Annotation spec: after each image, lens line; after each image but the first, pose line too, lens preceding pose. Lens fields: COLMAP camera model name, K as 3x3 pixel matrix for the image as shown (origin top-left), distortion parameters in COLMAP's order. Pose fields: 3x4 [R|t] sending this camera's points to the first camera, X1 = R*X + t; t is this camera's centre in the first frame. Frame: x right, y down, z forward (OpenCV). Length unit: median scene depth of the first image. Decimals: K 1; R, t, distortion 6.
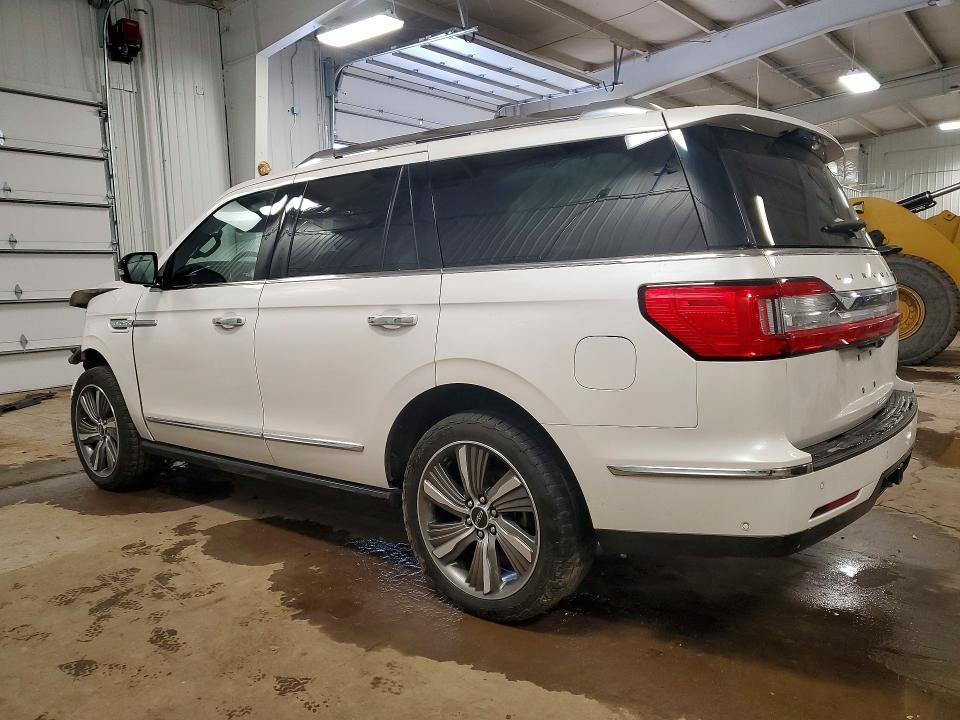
lens RADIAL K [[755.3, 0, 482.1], [0, 755.3, 361.8], [0, 0, 1]] dist [0.013854, 0.026859]
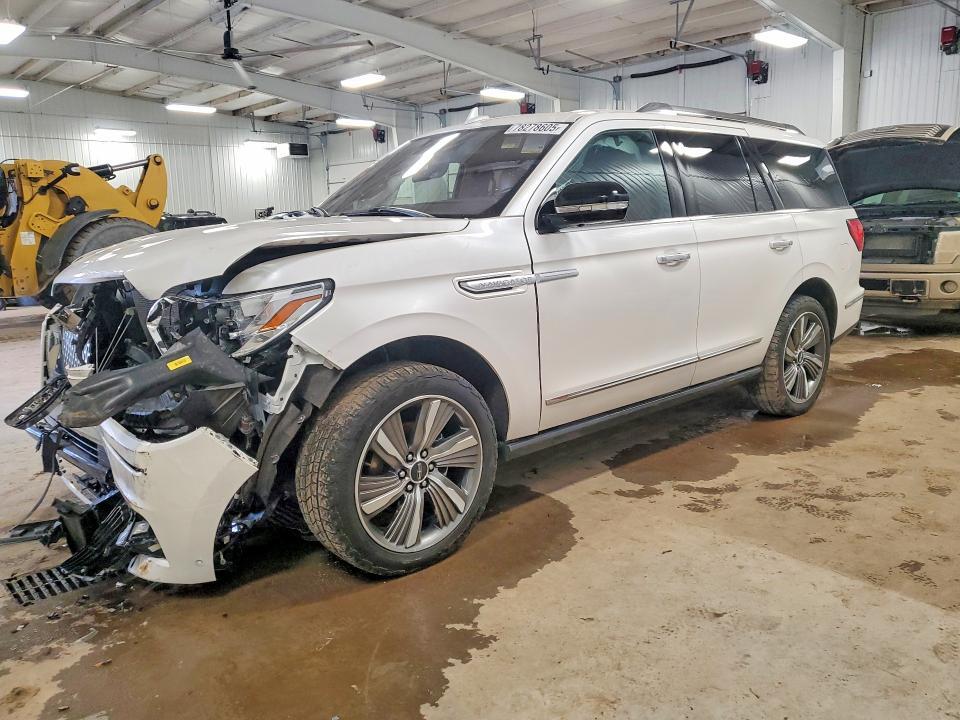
lens RADIAL K [[755.3, 0, 482.3], [0, 755.3, 356.0], [0, 0, 1]] dist [0.013854, 0.026859]
pose [[0.136711, -0.149894, 0.979205, -1.514013], [0.129940, 0.982658, 0.132281, -0.101009], [-0.982052, 0.109153, 0.153818, 1.217355]]
